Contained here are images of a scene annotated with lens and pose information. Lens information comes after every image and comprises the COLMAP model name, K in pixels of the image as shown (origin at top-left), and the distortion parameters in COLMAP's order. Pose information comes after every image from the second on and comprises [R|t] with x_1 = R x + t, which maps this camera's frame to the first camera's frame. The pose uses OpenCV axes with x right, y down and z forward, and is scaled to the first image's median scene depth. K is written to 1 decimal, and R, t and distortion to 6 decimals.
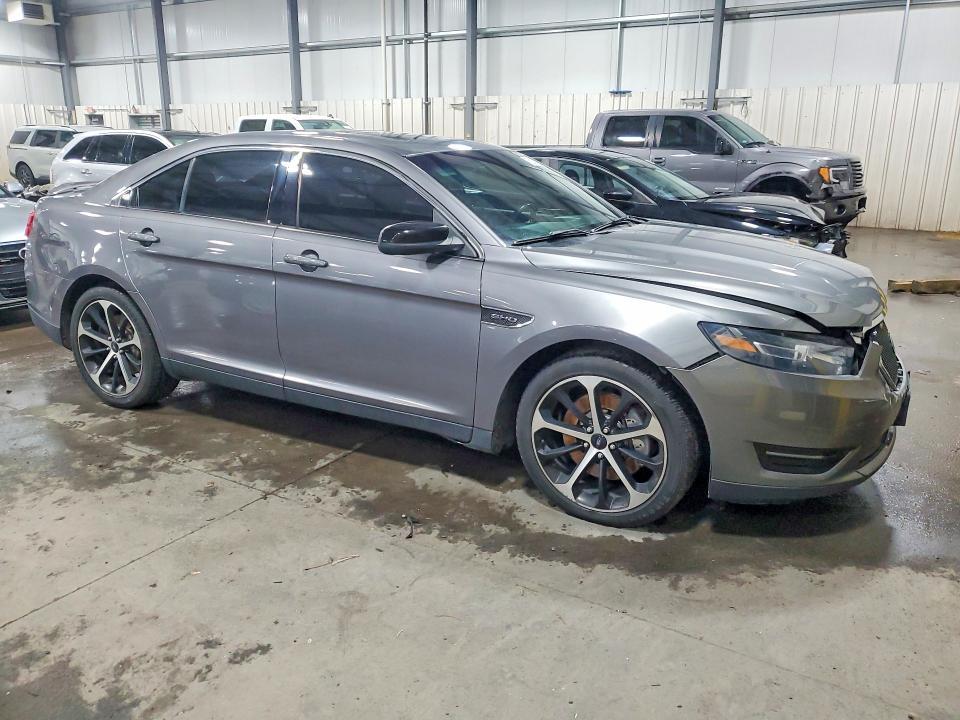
lens RADIAL K [[720.6, 0, 479.9], [0, 720.6, 360.0], [0, 0, 1]] dist [-0.006630, 0.006601]
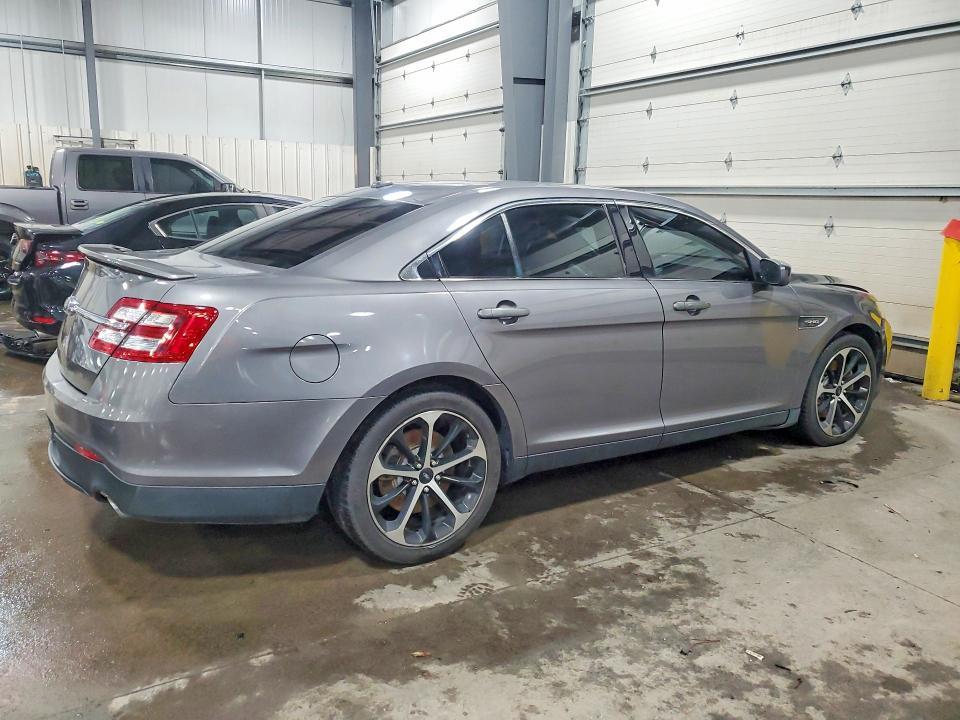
lens RADIAL K [[749.0, 0, 479.9], [0, 749.0, 319.4], [0, 0, 1]] dist [0.035956, -0.001121]
pose [[0.484334, -0.131844, 0.864892, -1.198530], [0.231253, 0.972712, 0.018779, -0.183775], [-0.843767, 0.190914, 0.501607, 0.608707]]
